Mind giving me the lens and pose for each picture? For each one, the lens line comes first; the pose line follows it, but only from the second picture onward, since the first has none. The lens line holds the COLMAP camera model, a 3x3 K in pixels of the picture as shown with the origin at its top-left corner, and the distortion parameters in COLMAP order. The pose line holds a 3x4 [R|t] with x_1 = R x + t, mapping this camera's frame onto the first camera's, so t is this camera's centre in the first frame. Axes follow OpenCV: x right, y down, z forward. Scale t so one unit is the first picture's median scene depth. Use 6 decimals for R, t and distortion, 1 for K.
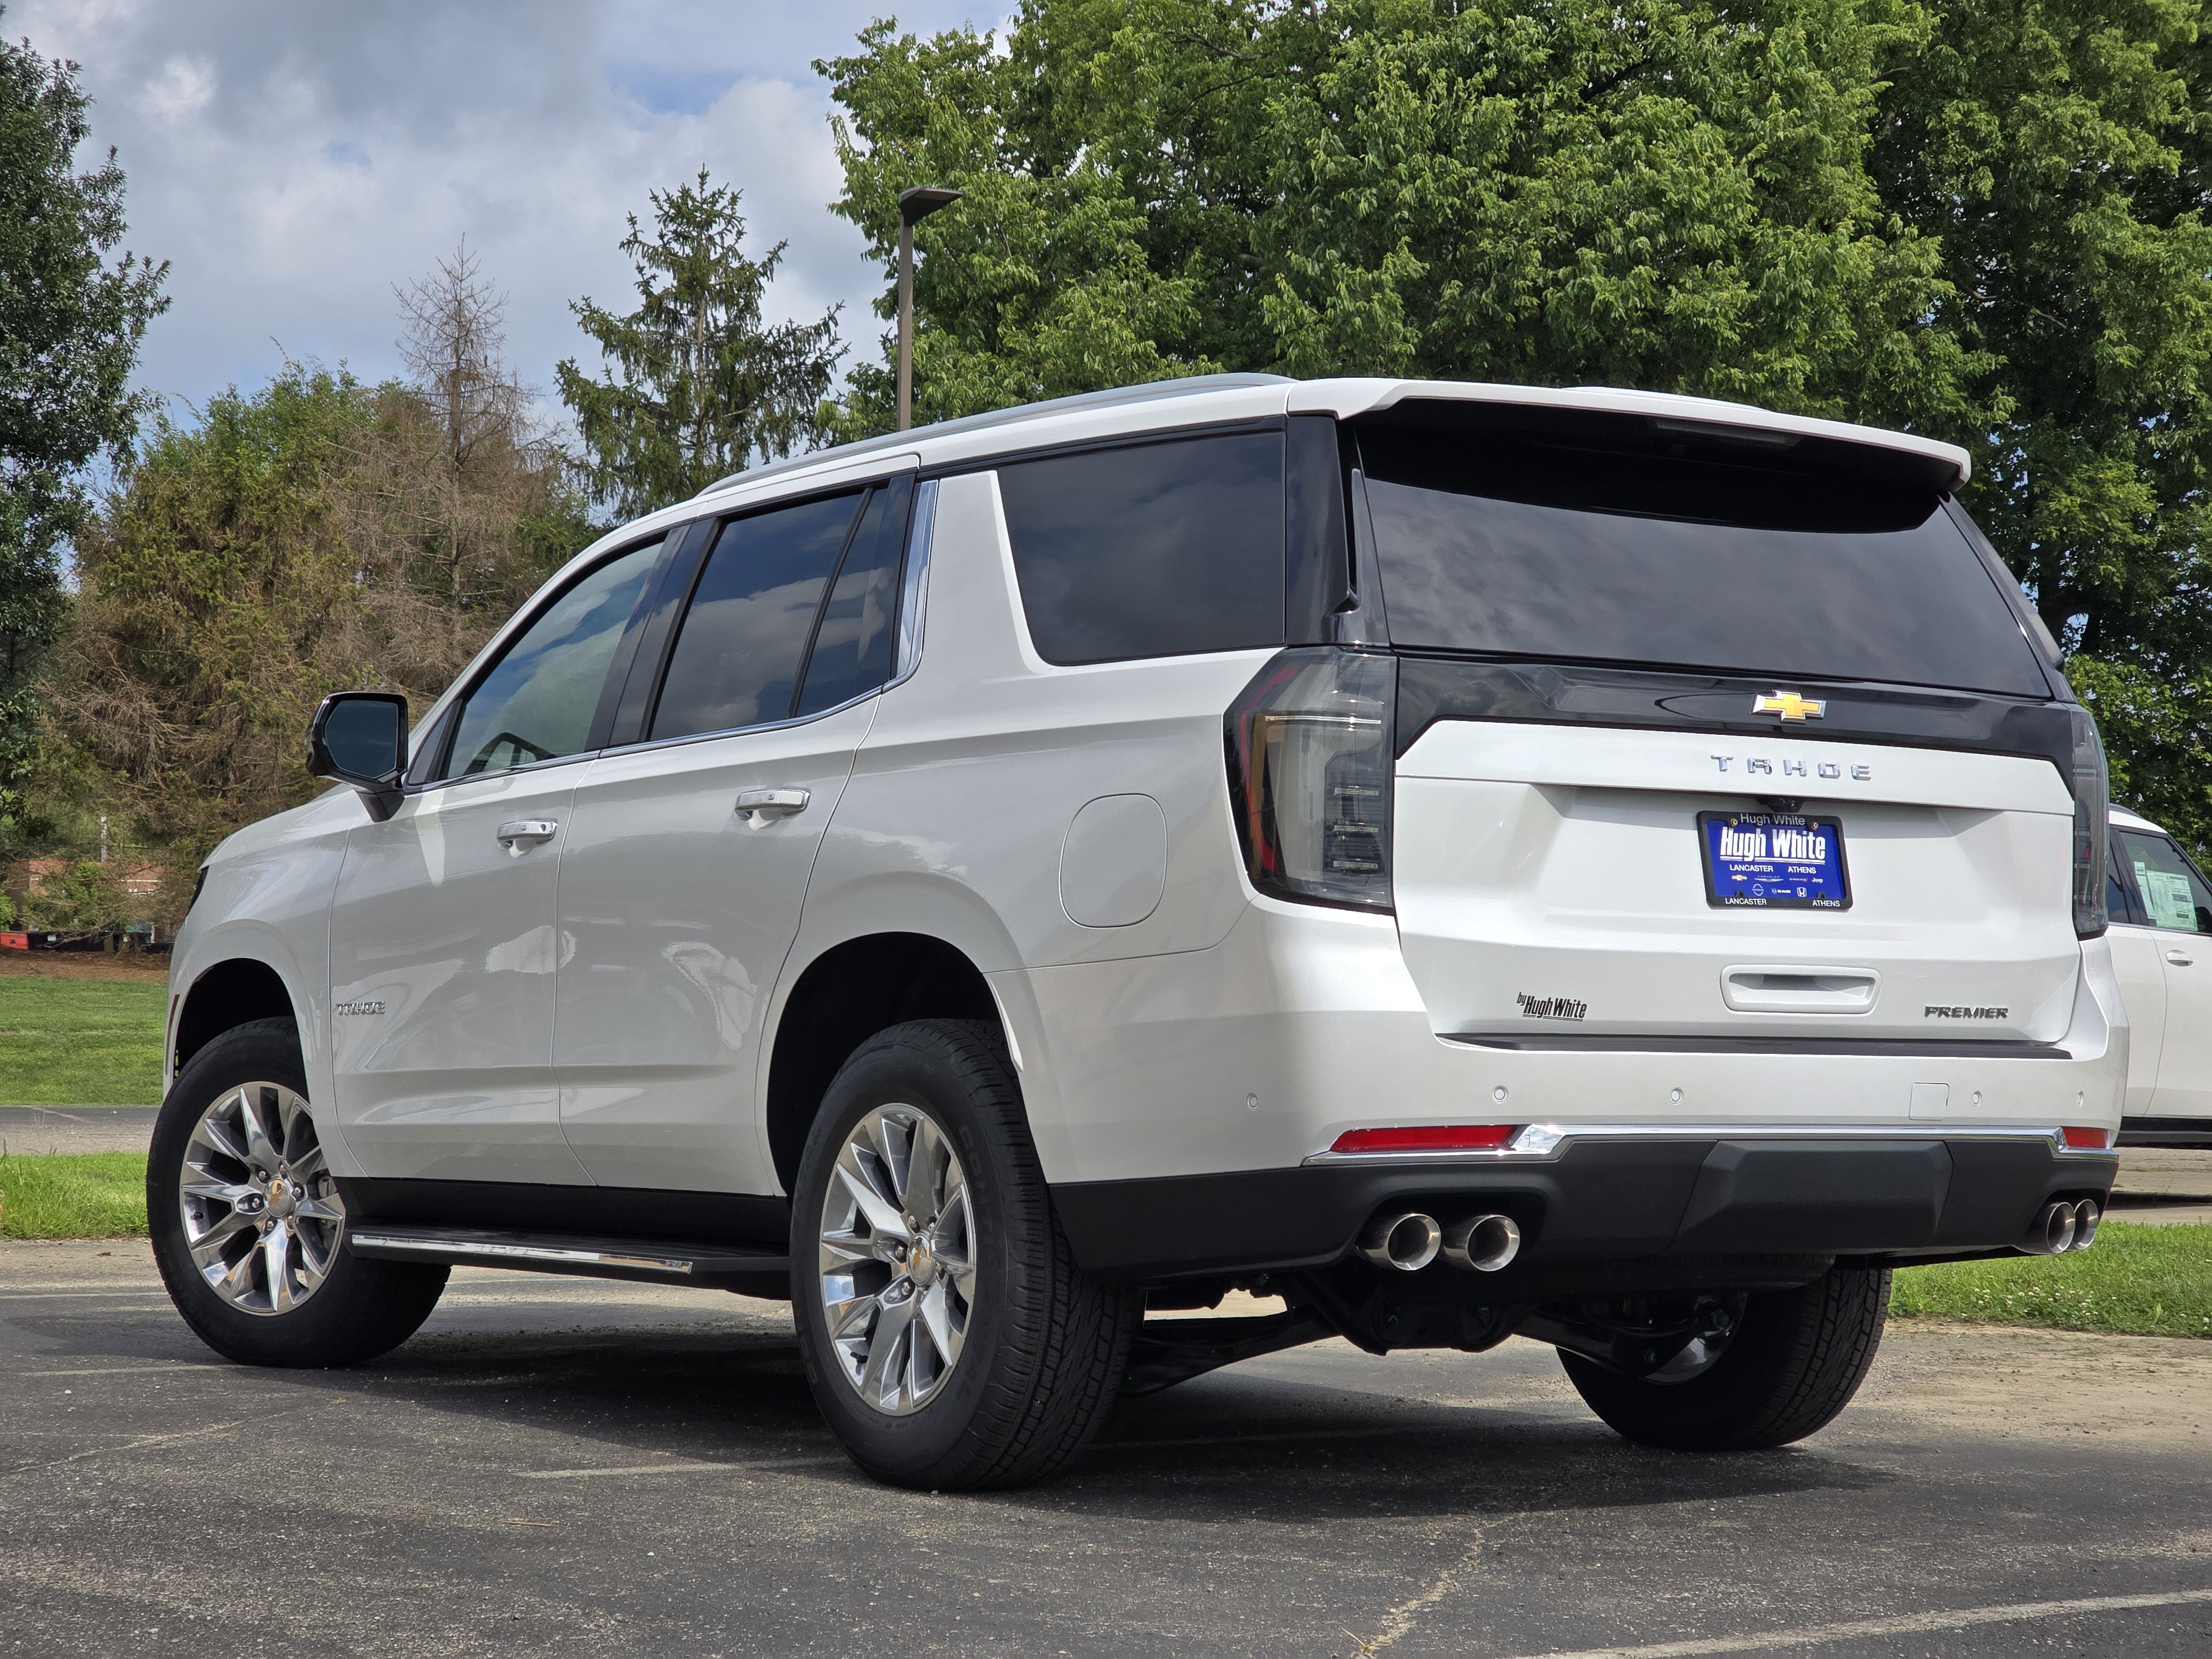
lens RADIAL K [[4437.8, 0, 1106.0], [0, 4437.8, 829.5], [0, 0, 1]] dist [-0.660792, 6.019436]
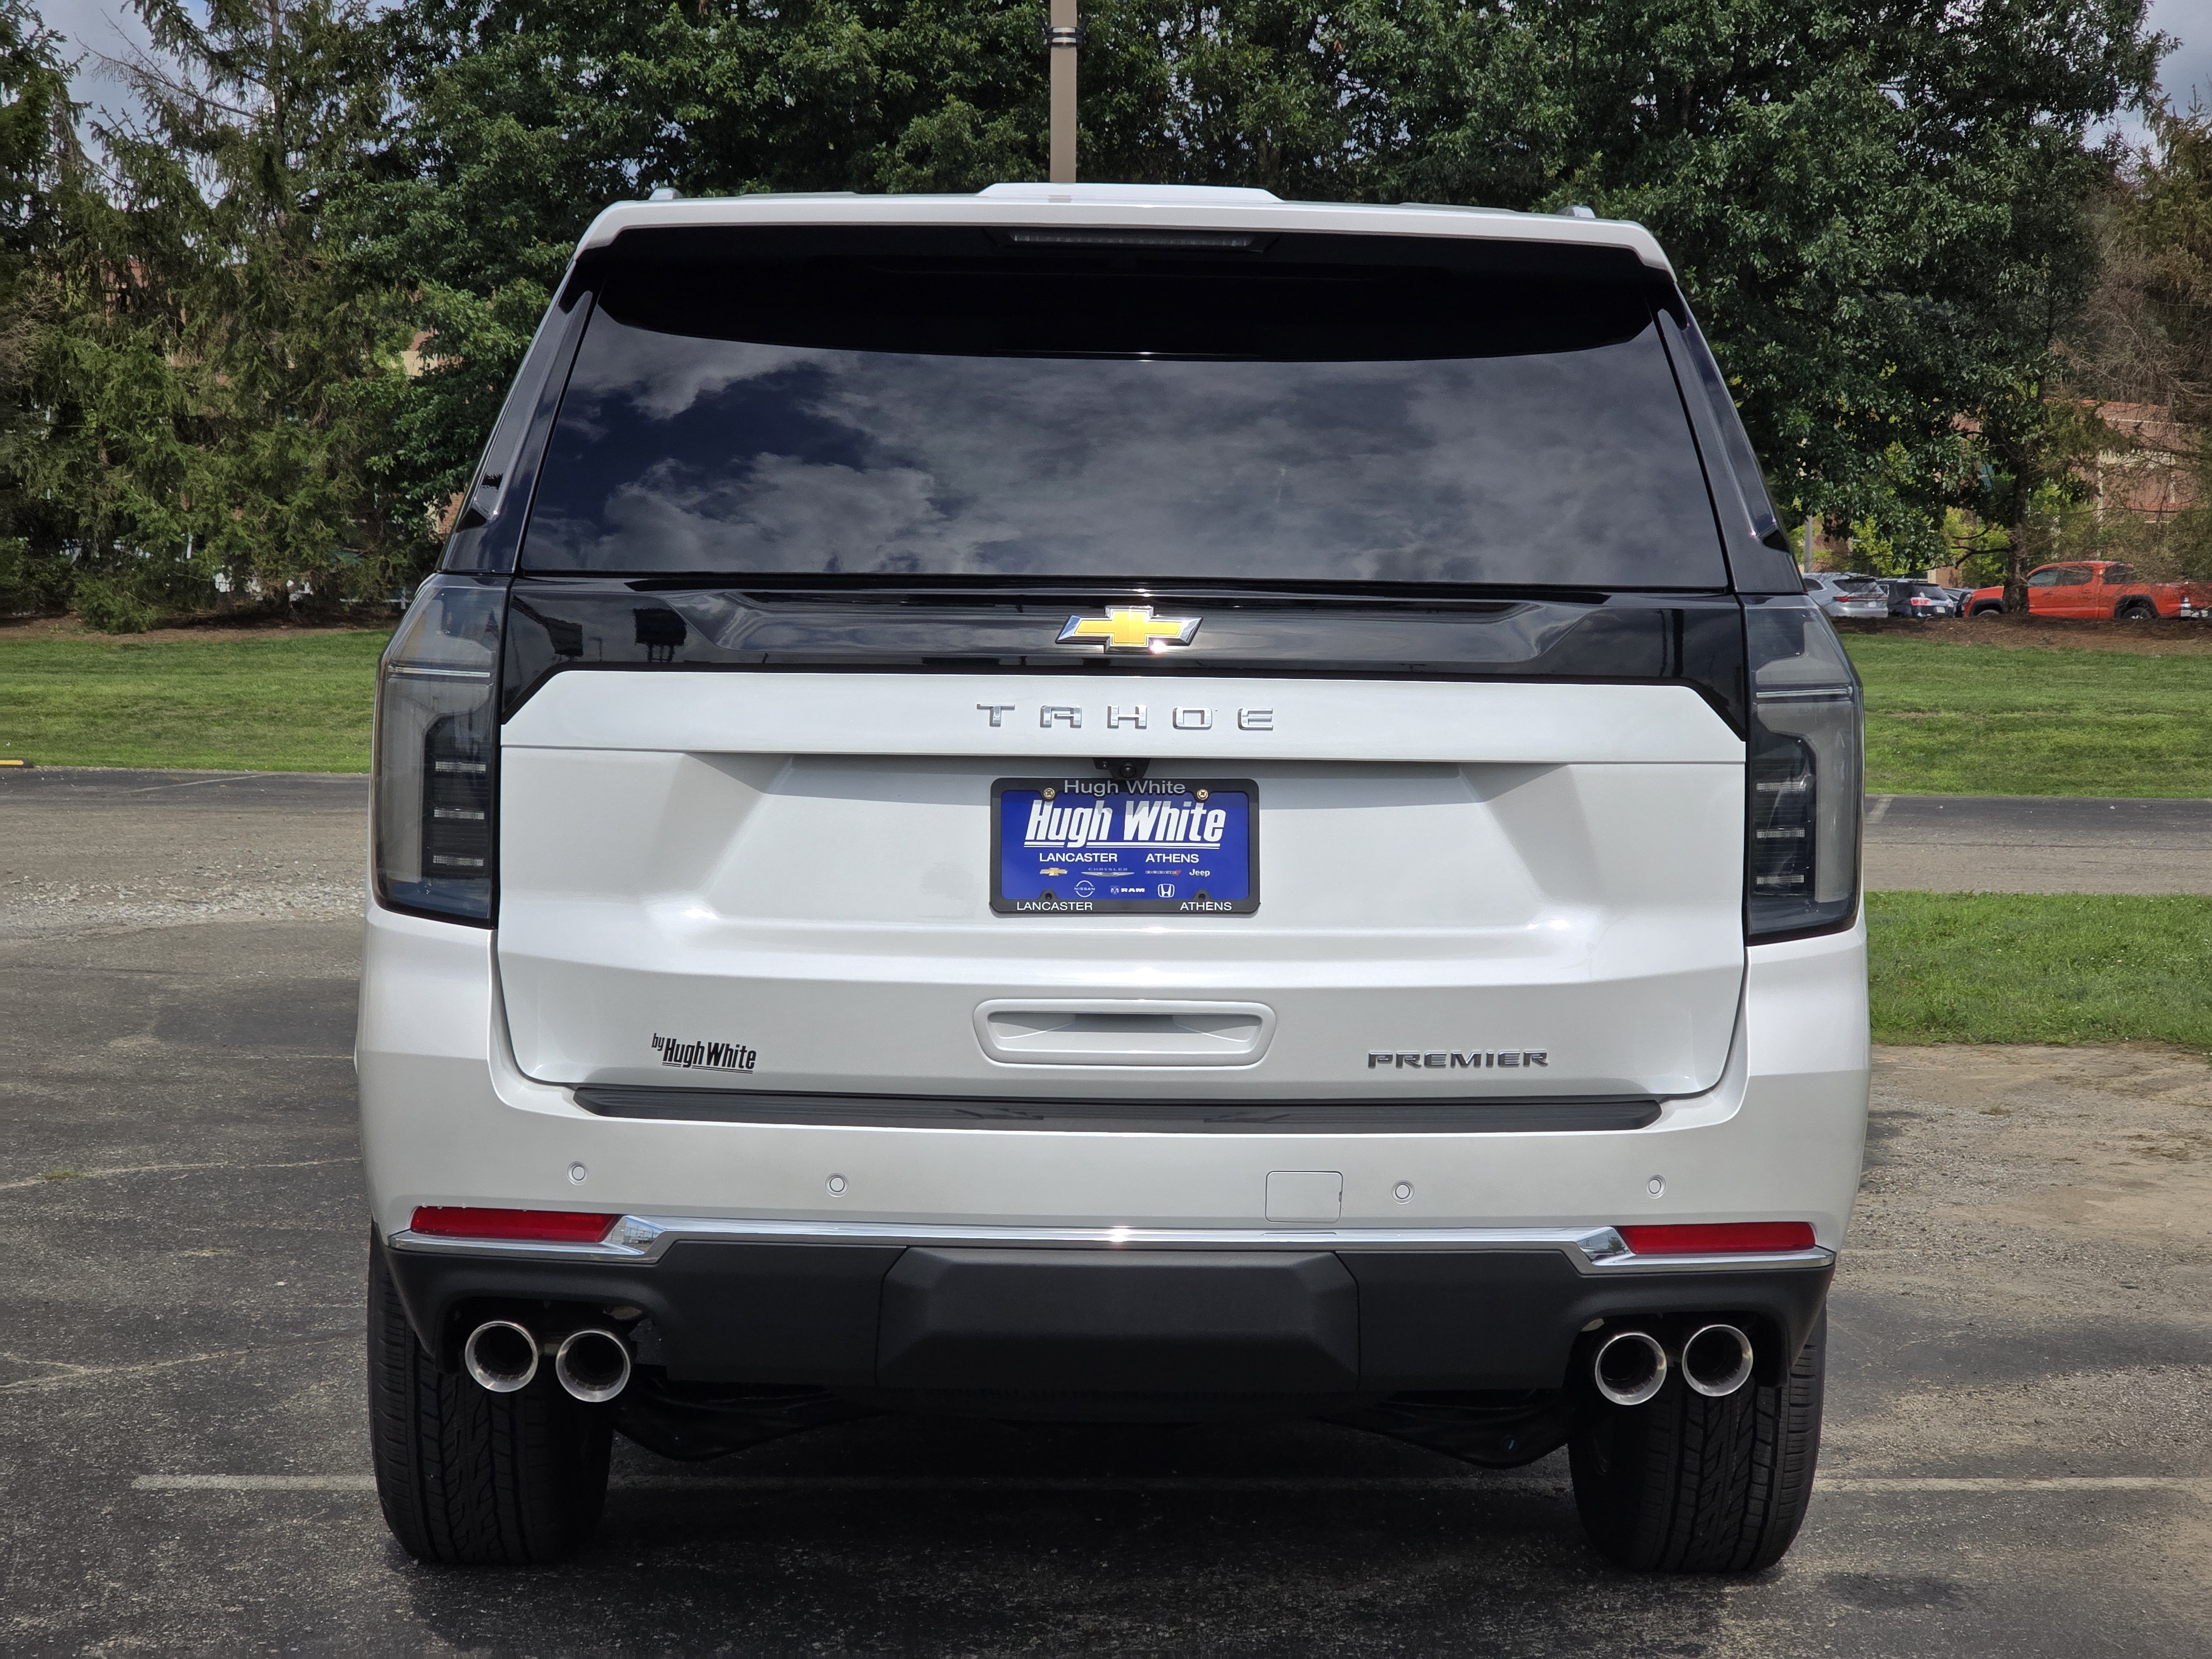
lens RADIAL K [[4437.8, 0, 1106.0], [0, 4437.8, 829.5], [0, 0, 1]] dist [-0.660792, 6.019436]
pose [[0.867178, 0.018406, -0.497658, 0.509304], [0.023186, 0.996741, 0.077267, -0.051316], [0.497458, -0.078543, 0.863925, 0.378528]]
